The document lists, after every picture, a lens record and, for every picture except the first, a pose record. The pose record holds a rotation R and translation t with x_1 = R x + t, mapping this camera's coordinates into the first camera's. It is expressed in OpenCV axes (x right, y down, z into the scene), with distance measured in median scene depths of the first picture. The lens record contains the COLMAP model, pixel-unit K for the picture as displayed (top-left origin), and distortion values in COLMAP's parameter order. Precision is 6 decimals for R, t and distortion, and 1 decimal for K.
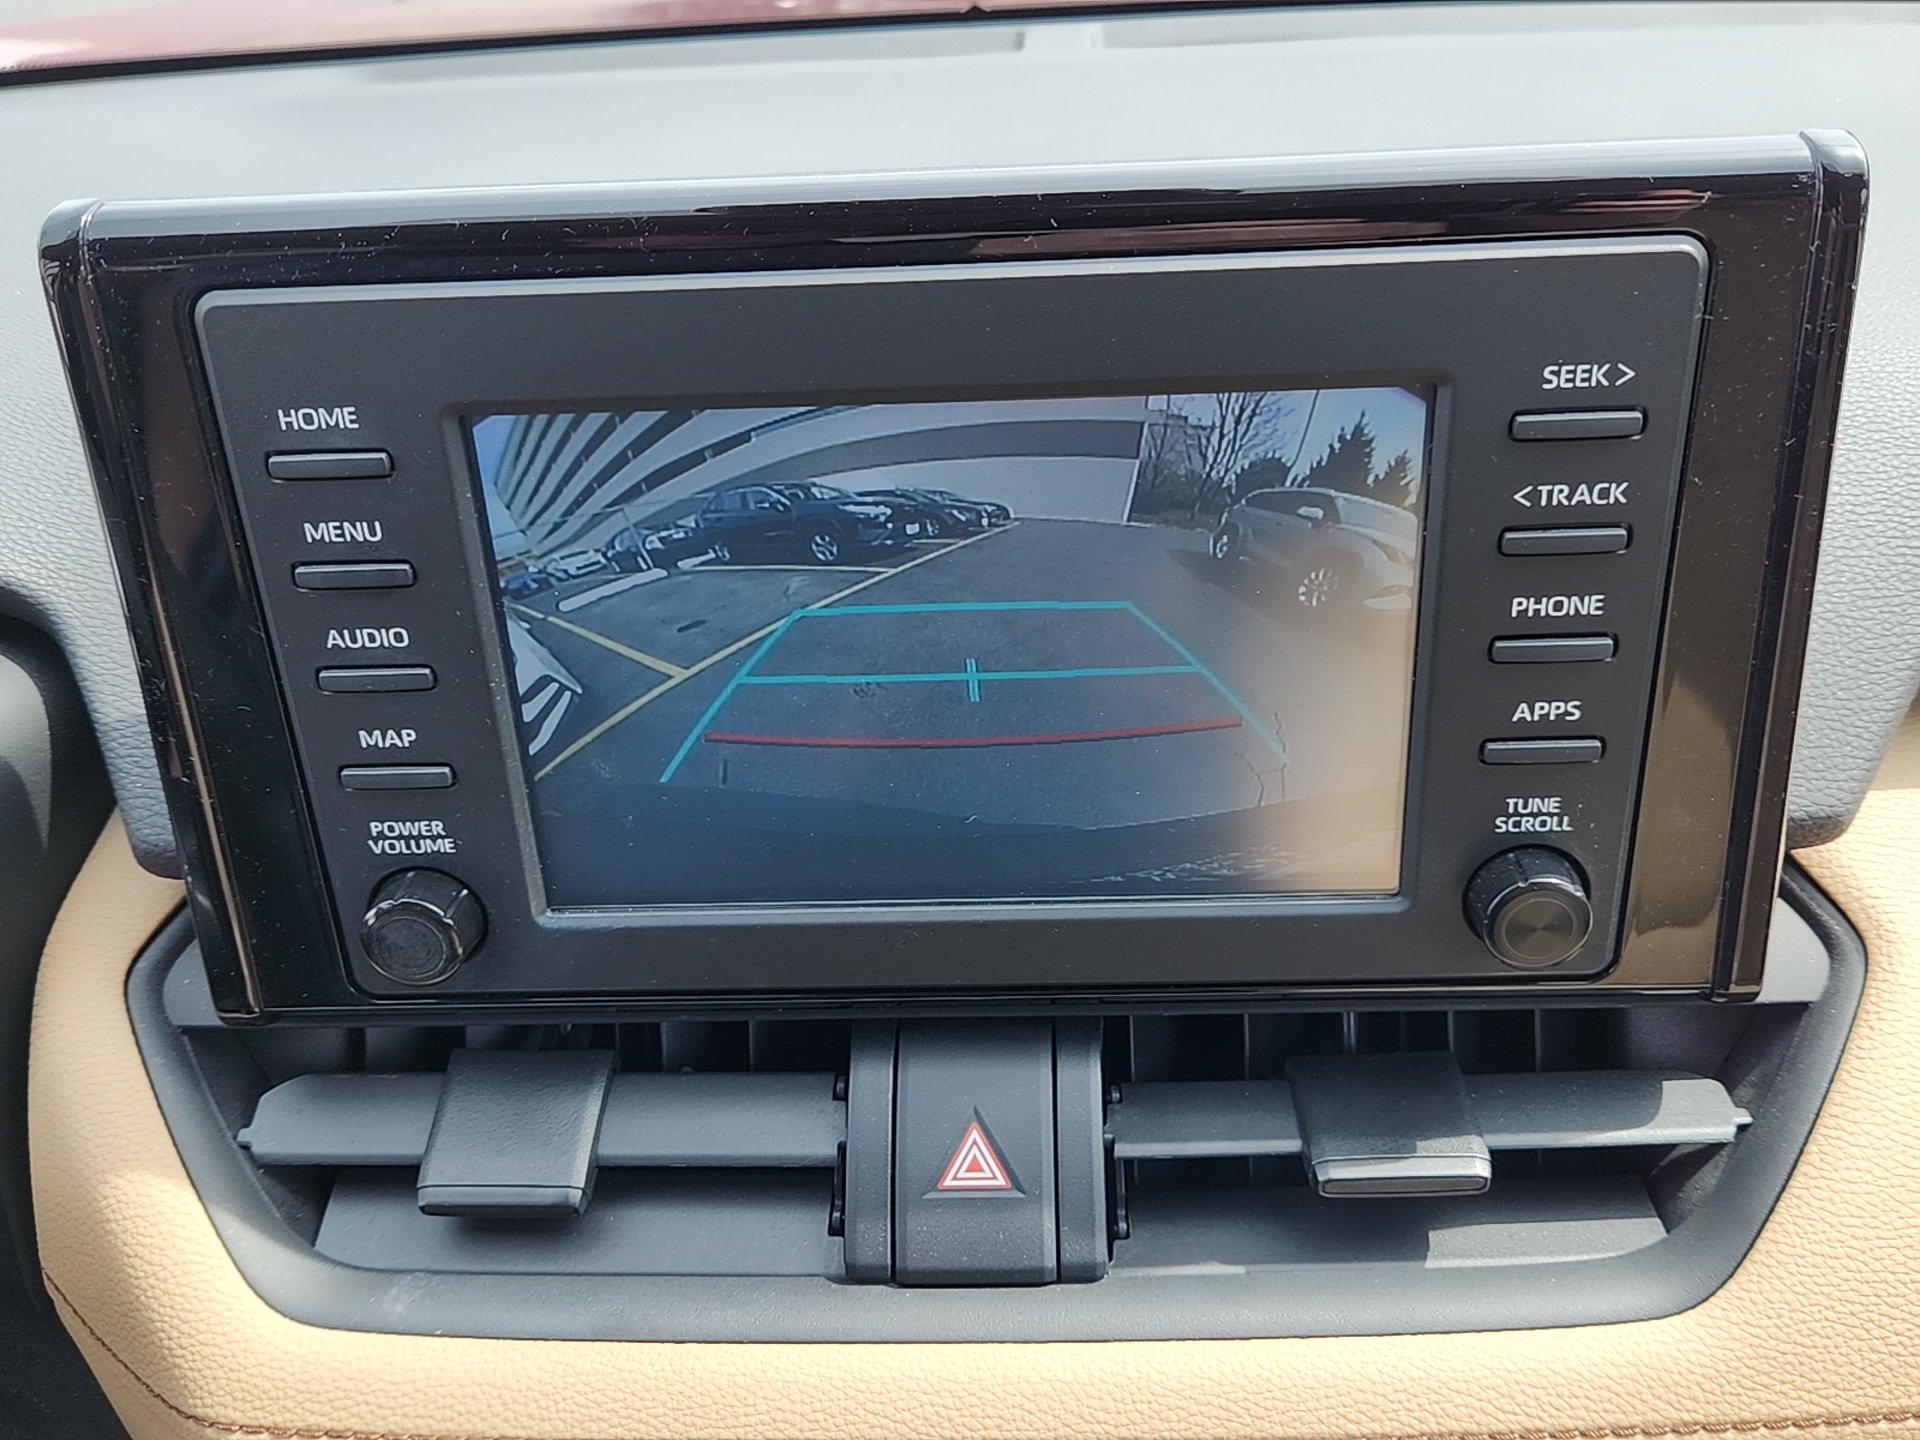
lens RADIAL K [[1690.6, 0, 991.2], [0, 1690.6, 713.6], [0, 0, 1]] dist [0.051530, -0.068943]
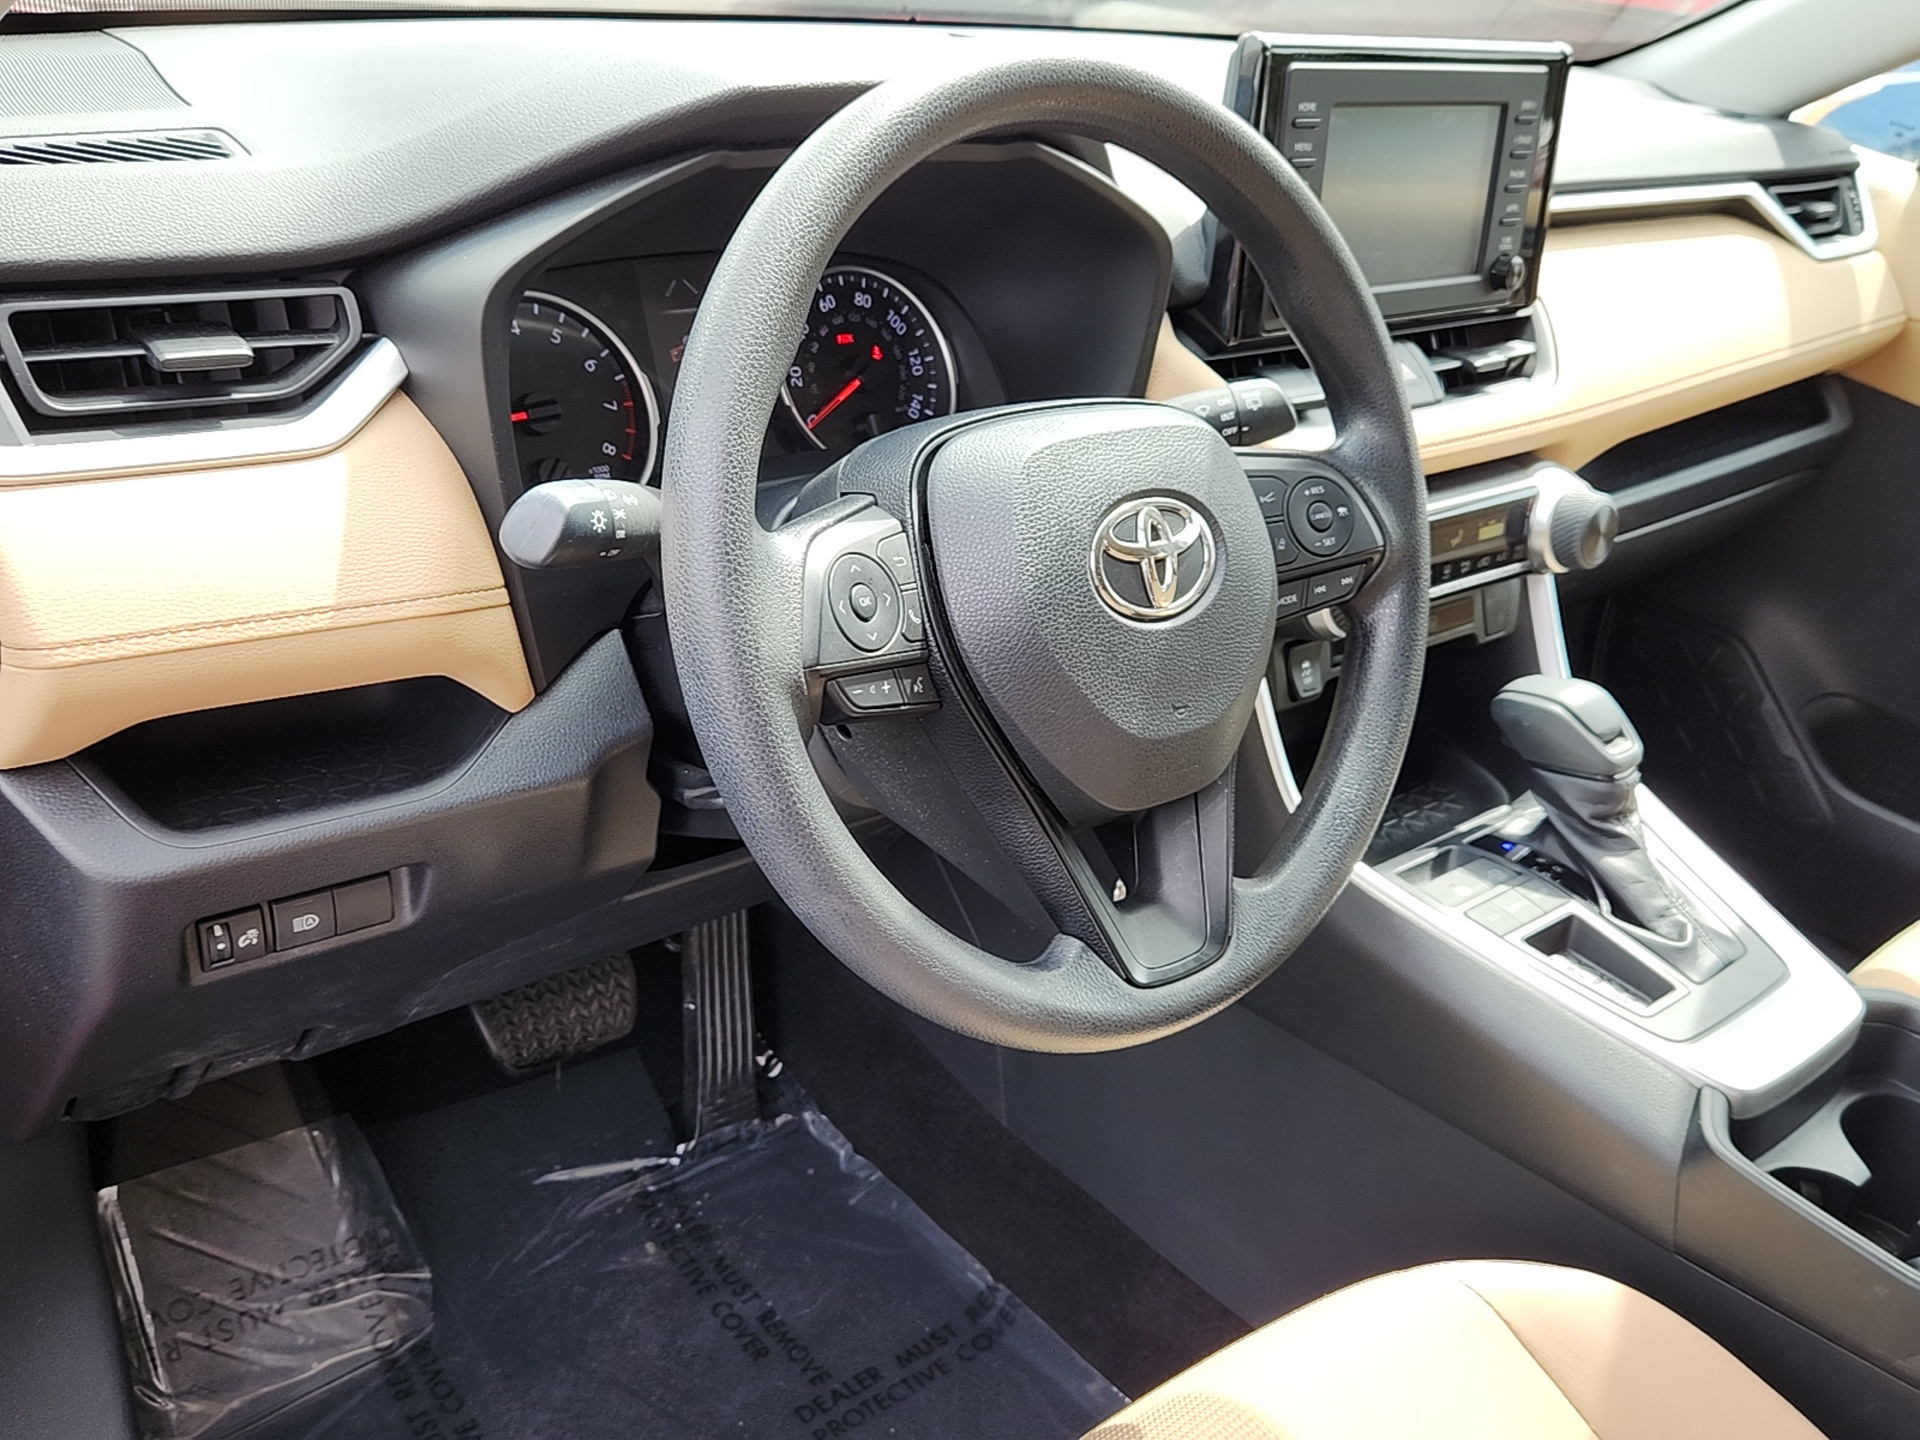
lens RADIAL K [[1715.3, 0, 981.8], [0, 1715.3, 724.0], [0, 0, 1]] dist [0.080839, -0.130376]
pose [[0.723284, -0.191889, 0.663354, -2.845034], [0.238654, 0.970885, 0.020633, 0.653222], [-0.648000, 0.143388, 0.748021, -0.772174]]
